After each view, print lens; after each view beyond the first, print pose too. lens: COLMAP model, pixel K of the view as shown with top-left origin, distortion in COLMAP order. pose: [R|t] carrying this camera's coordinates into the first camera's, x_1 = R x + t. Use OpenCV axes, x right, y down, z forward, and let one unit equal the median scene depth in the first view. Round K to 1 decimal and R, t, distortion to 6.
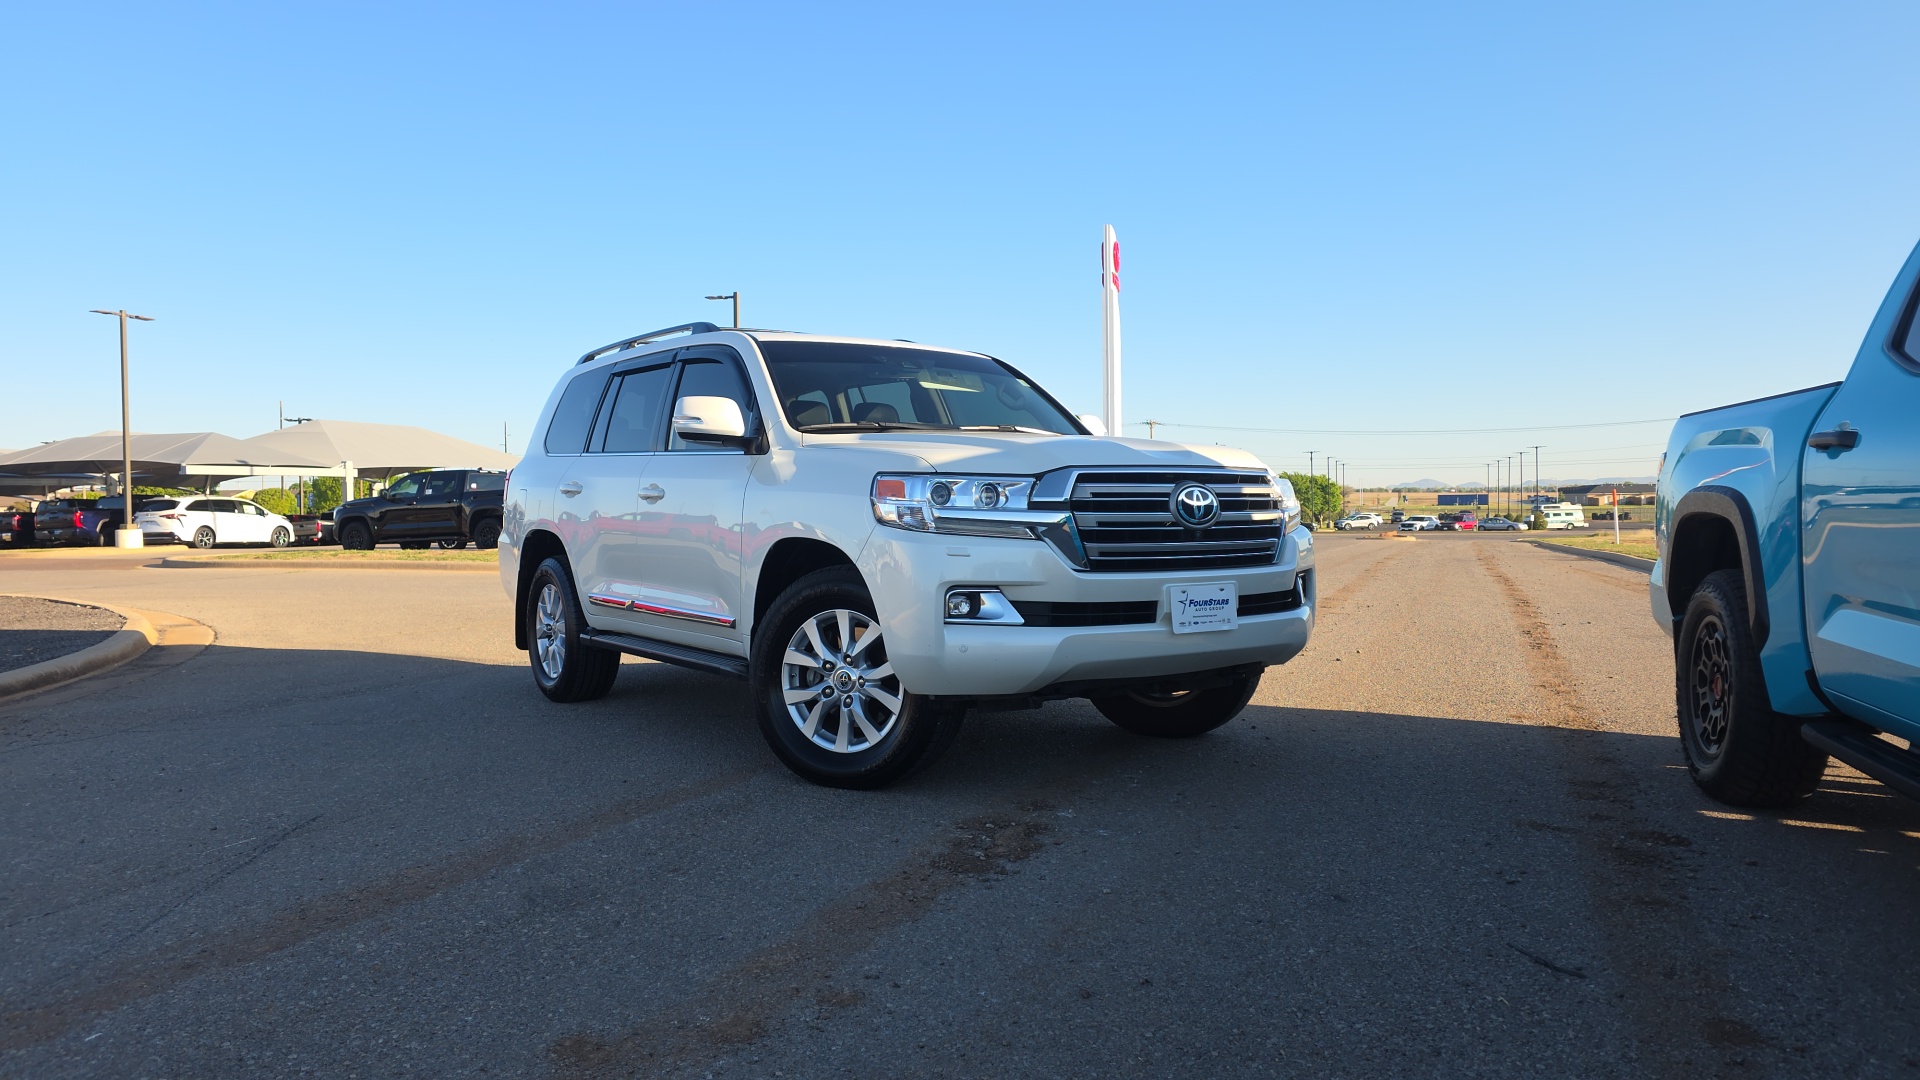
lens RADIAL K [[1333.5, 0, 940.4], [0, 1333.5, 539.6], [0, 0, 1]] dist [0.001888, -0.000963]
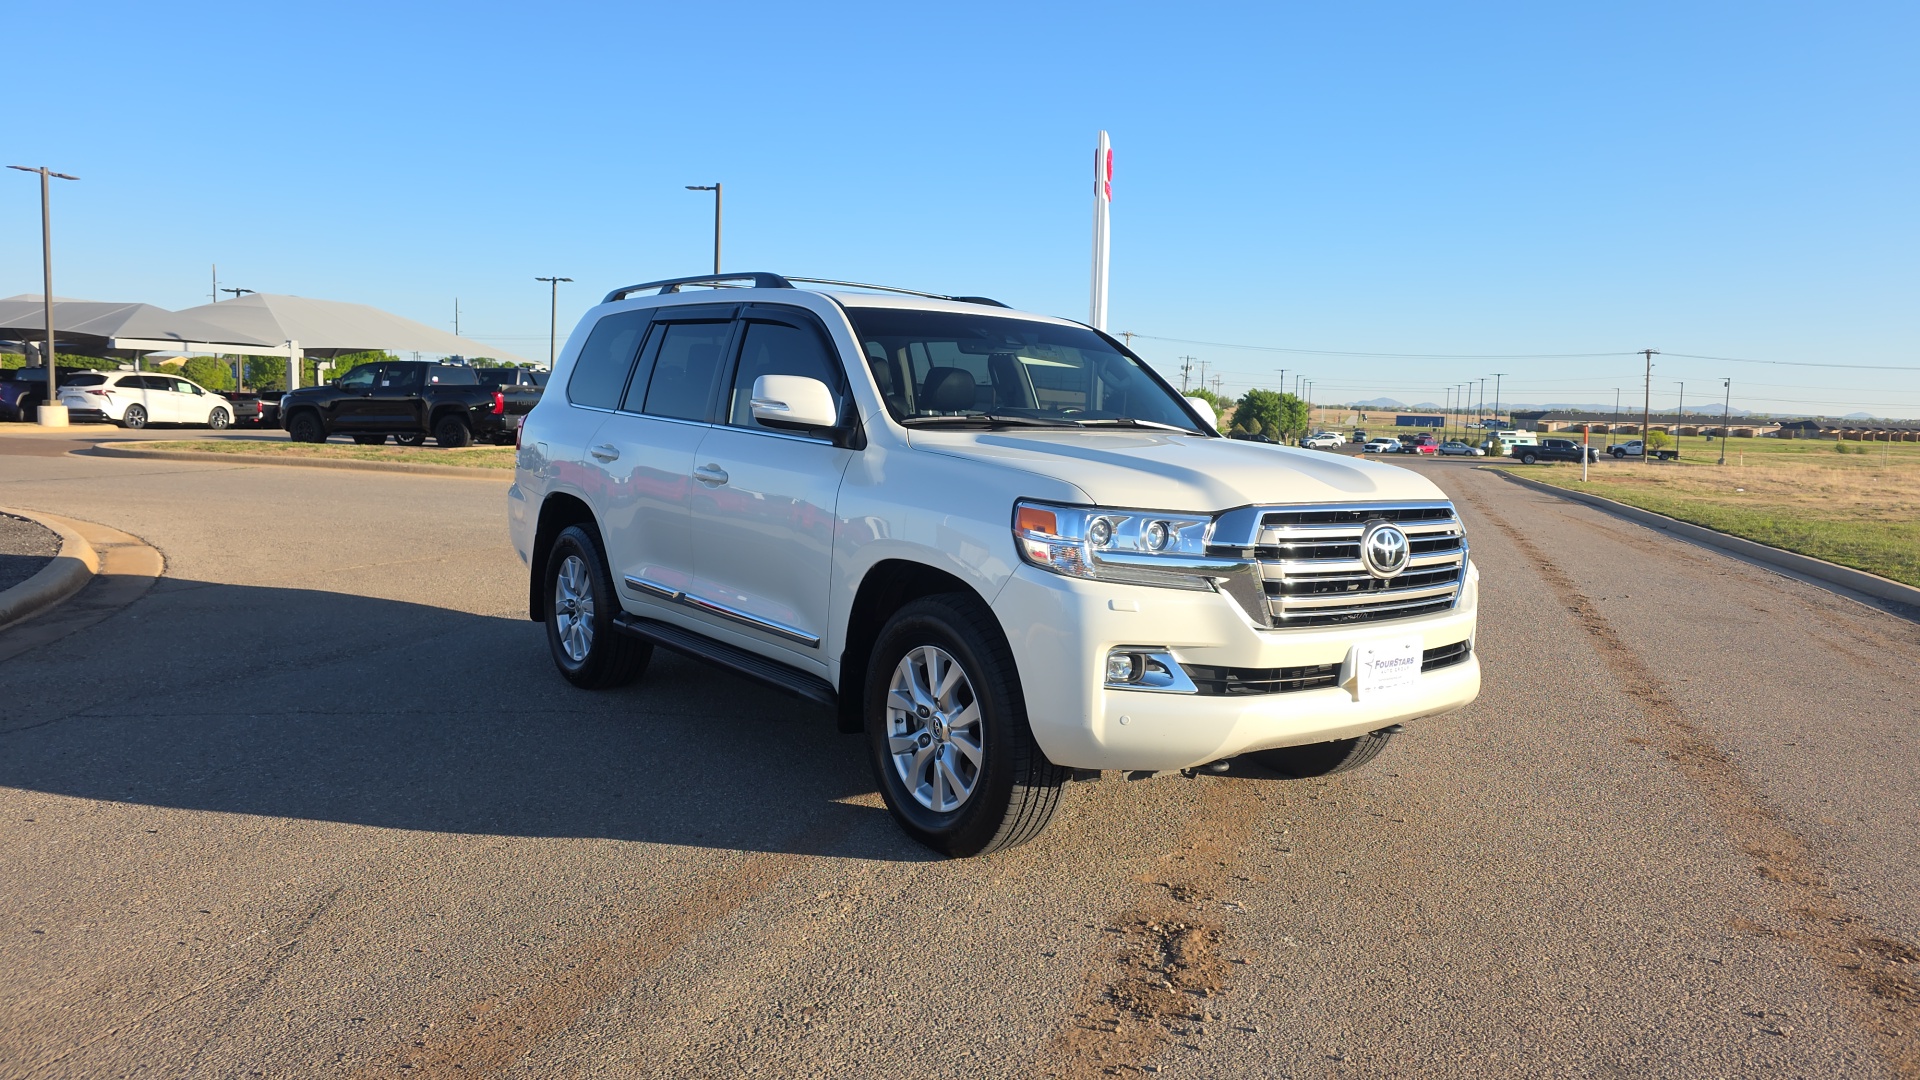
lens RADIAL K [[1337.9, 0, 991.7], [0, 1337.9, 550.0], [0, 0, 1]] dist [0.037005, -0.049010]
pose [[0.997129, 0.037427, 0.065825, -0.073799], [-0.042547, 0.996030, 0.078186, -0.050992], [-0.062637, -0.080762, 0.994763, 0.094466]]
